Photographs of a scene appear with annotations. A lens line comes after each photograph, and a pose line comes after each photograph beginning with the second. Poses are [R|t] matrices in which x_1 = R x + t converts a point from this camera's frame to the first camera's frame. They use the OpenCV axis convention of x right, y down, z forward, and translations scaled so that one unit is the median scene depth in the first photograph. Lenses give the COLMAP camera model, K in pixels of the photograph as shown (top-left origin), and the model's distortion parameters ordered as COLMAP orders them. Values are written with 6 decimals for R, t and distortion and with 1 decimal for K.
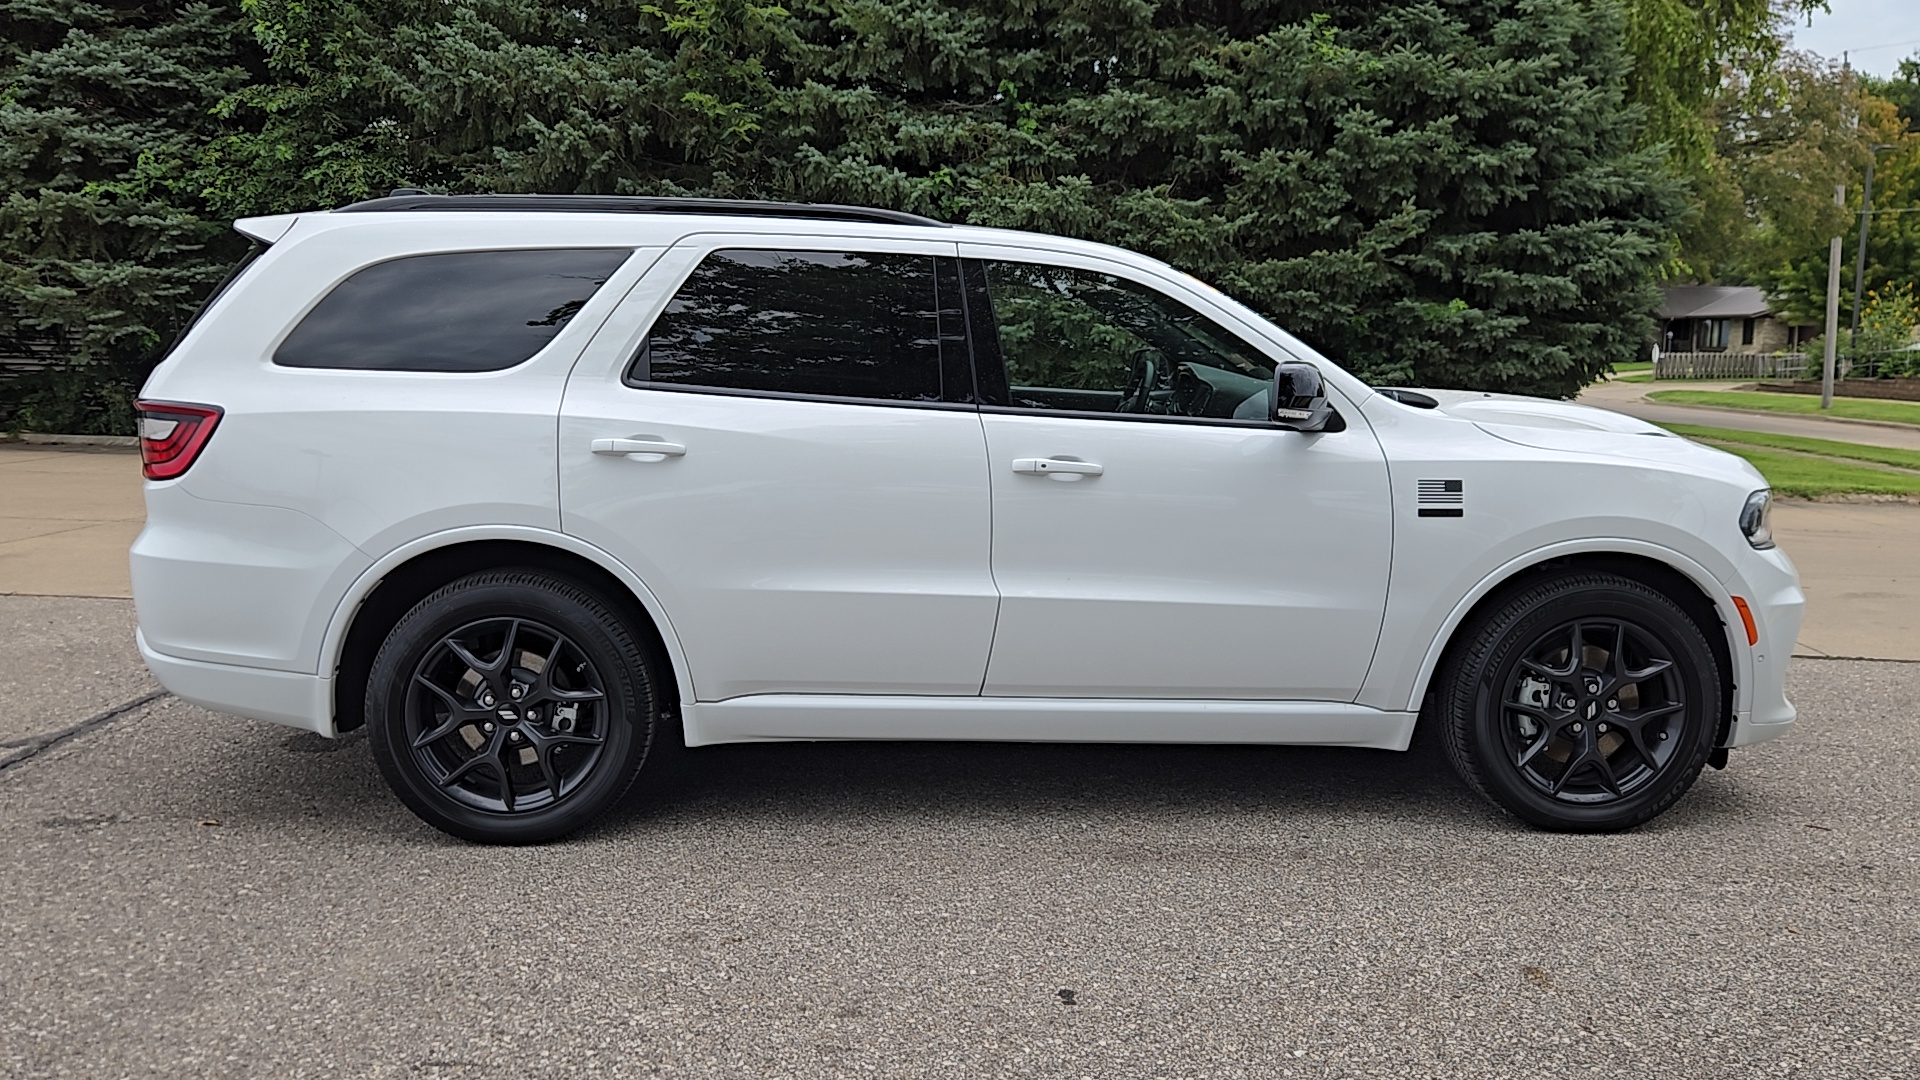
lens RADIAL K [[1607.8, 0, 962.2], [0, 1607.8, 528.3], [0, 0, 1]] dist [0.013887, -0.010867]
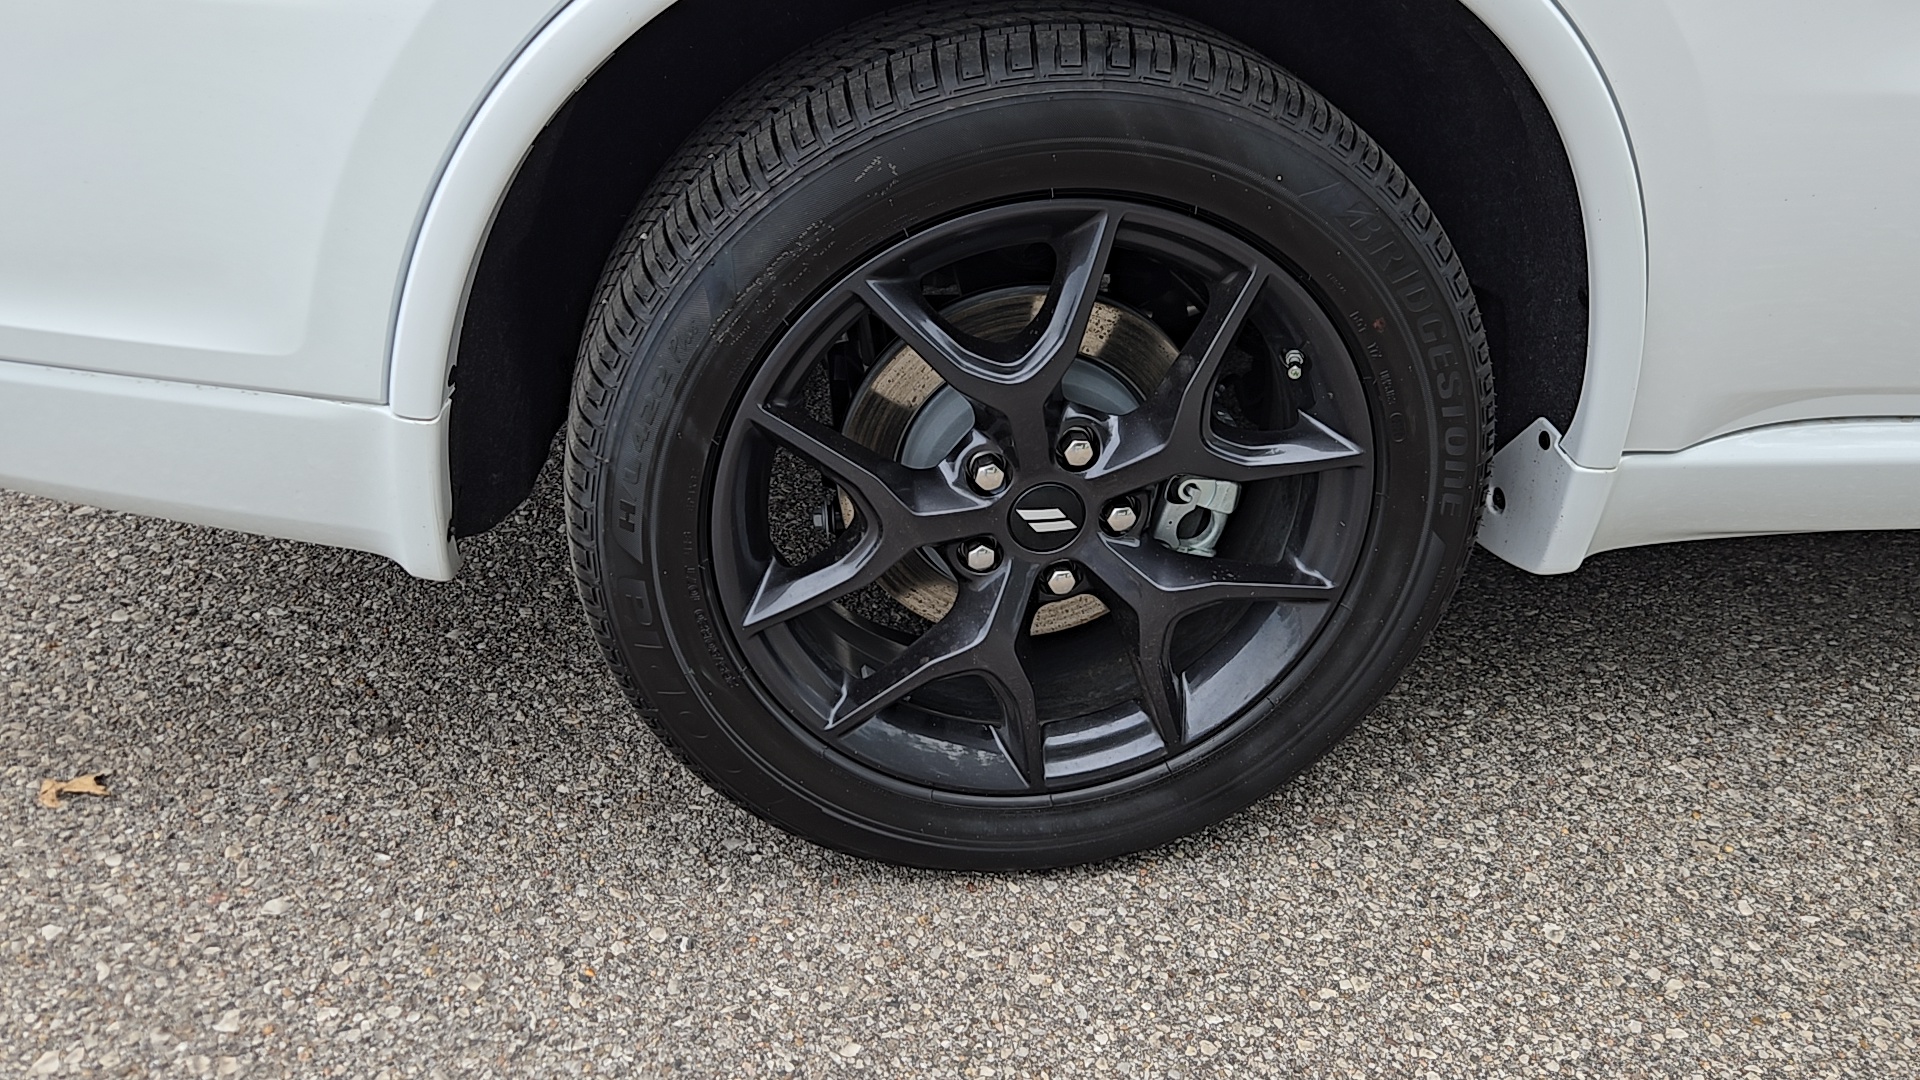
lens RADIAL K [[1607.8, 0, 915.6], [0, 1607.8, 549.2], [0, 0, 1]] dist [0.013887, -0.010867]
pose [[0.997106, -0.018866, 0.073646, -0.317847], [-0.010866, 0.923410, 0.383660, 0.005919], [-0.075244, -0.383350, 0.920533, 0.699763]]
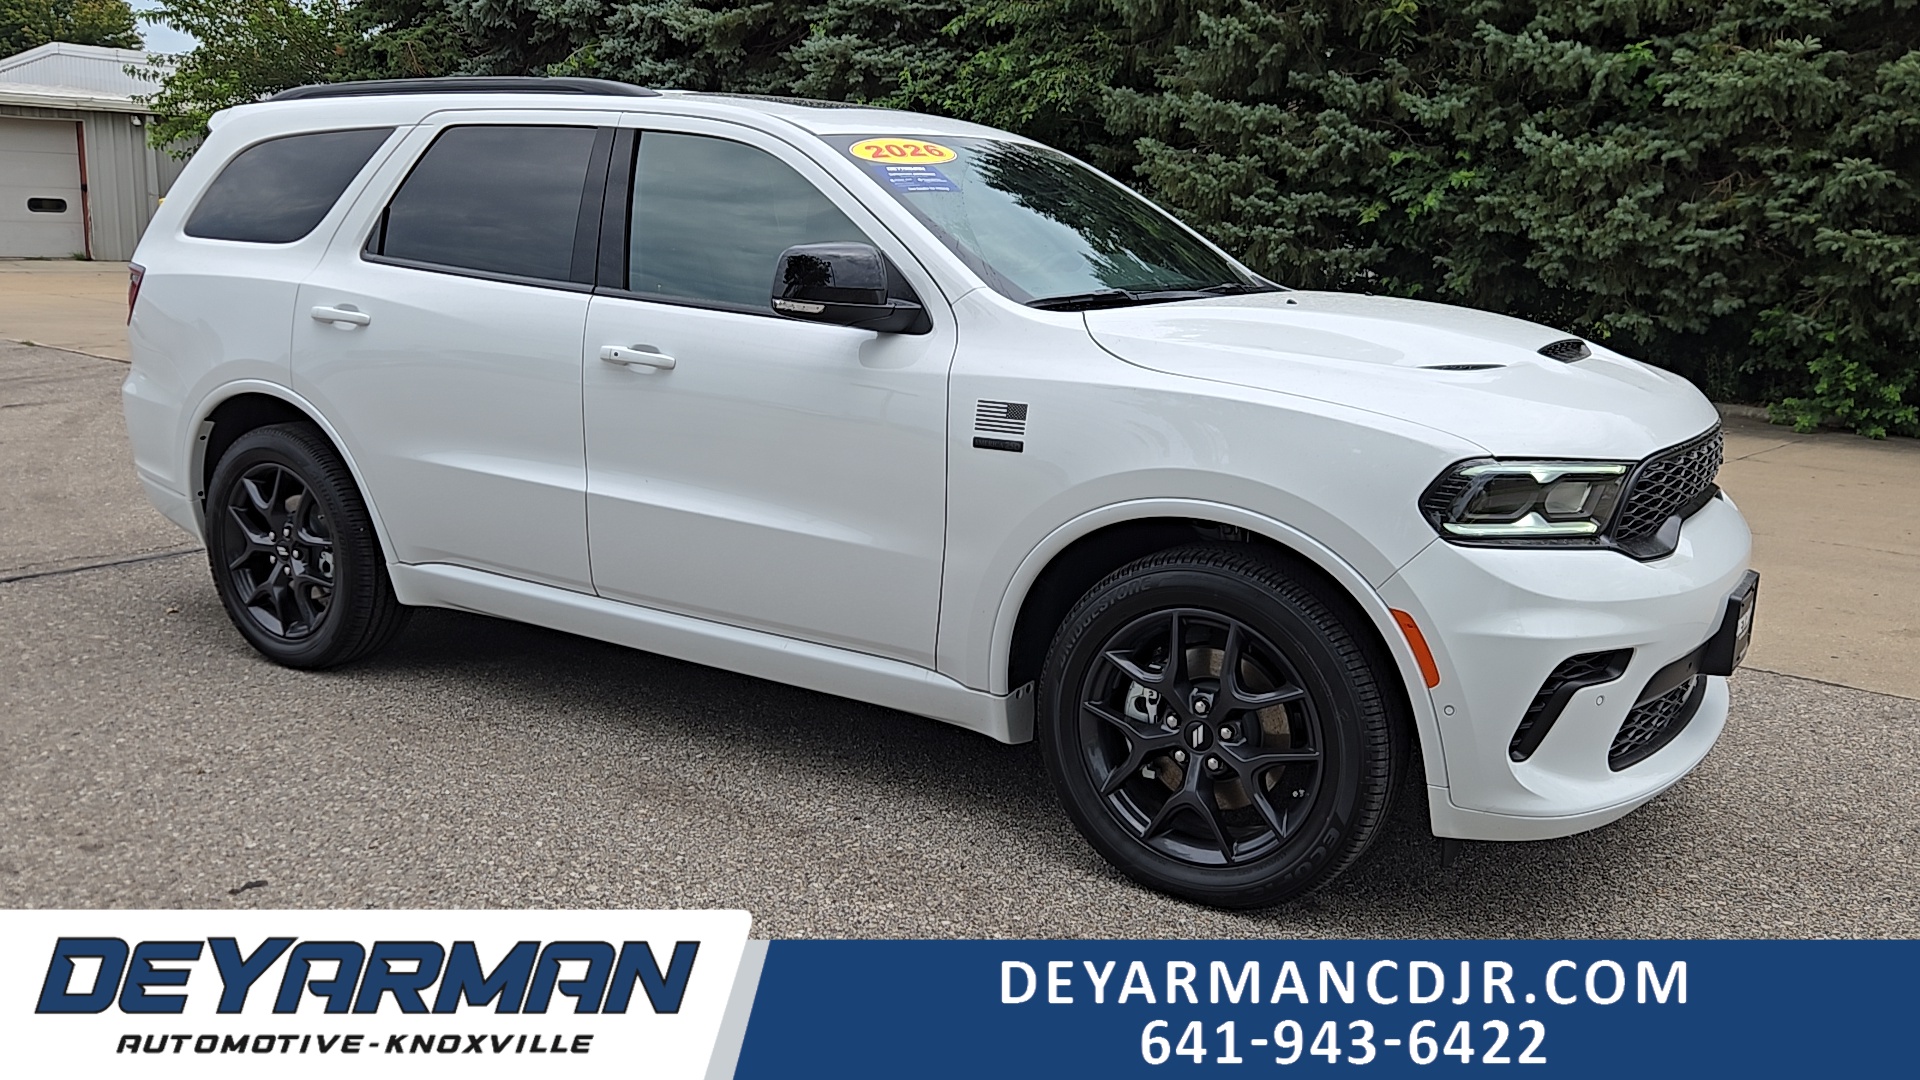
lens RADIAL K [[1607.8, 0, 990.2], [0, 1607.8, 538.6], [0, 0, 1]] dist [0.013887, -0.010867]
pose [[0.802028, 0.119483, -0.585214, 0.747335], [-0.084821, 0.992641, 0.086422, -0.030891], [0.591233, -0.019675, 0.806261, 0.371742]]
